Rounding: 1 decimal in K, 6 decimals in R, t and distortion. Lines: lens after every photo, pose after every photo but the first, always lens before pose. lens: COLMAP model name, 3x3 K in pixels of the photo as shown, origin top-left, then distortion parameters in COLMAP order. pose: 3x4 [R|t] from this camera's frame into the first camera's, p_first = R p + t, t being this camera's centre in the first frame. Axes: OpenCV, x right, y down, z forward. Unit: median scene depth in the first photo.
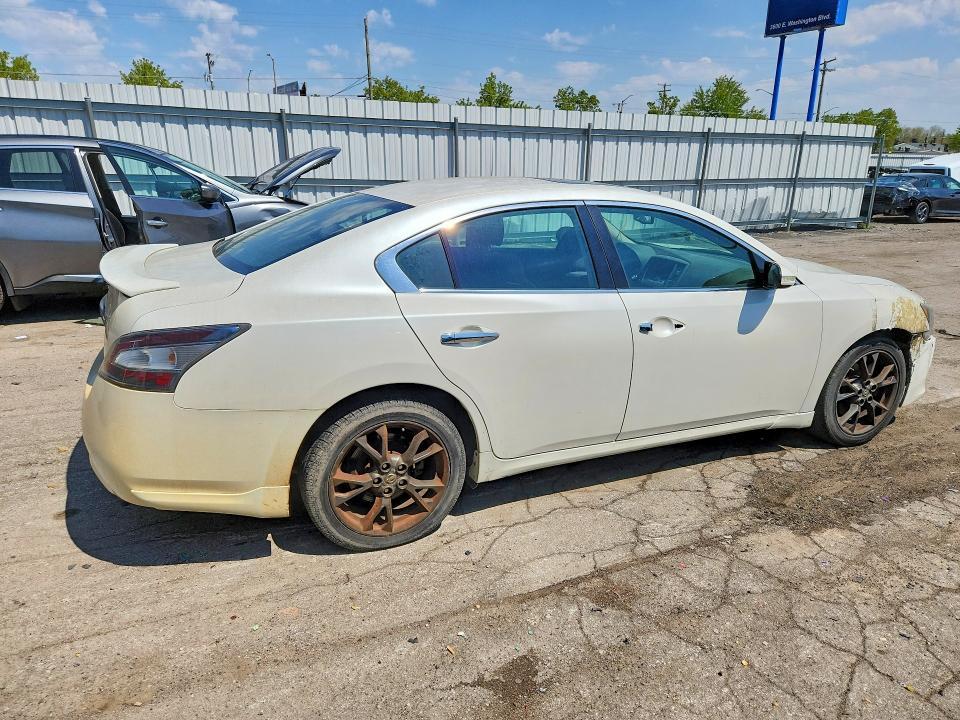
lens RADIAL K [[679.2, 0, 479.8], [0, 679.2, 415.3], [0, 0, 1]] dist [0.034657, -0.002765]
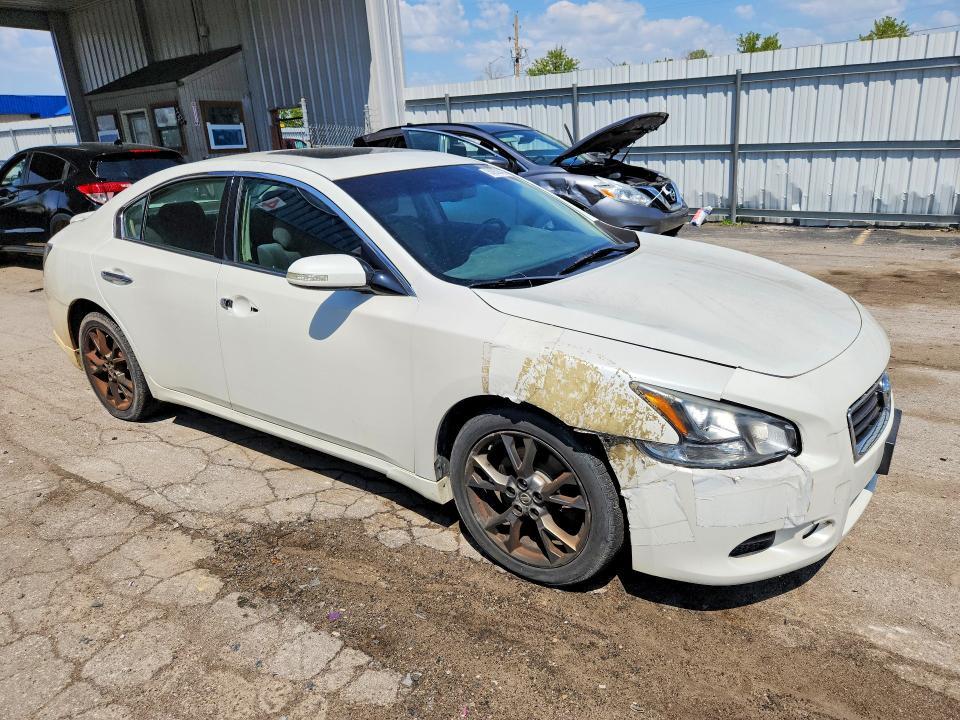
lens RADIAL K [[704.8, 0, 480.0], [0, 704.8, 360.0], [0, 0, 1]] dist [0.036642, -0.002987]
pose [[0.466241, 0.239246, -0.851693, 1.194678], [-0.265846, 0.956130, 0.123051, -0.247505], [0.843769, 0.169048, 0.509389, 0.714361]]
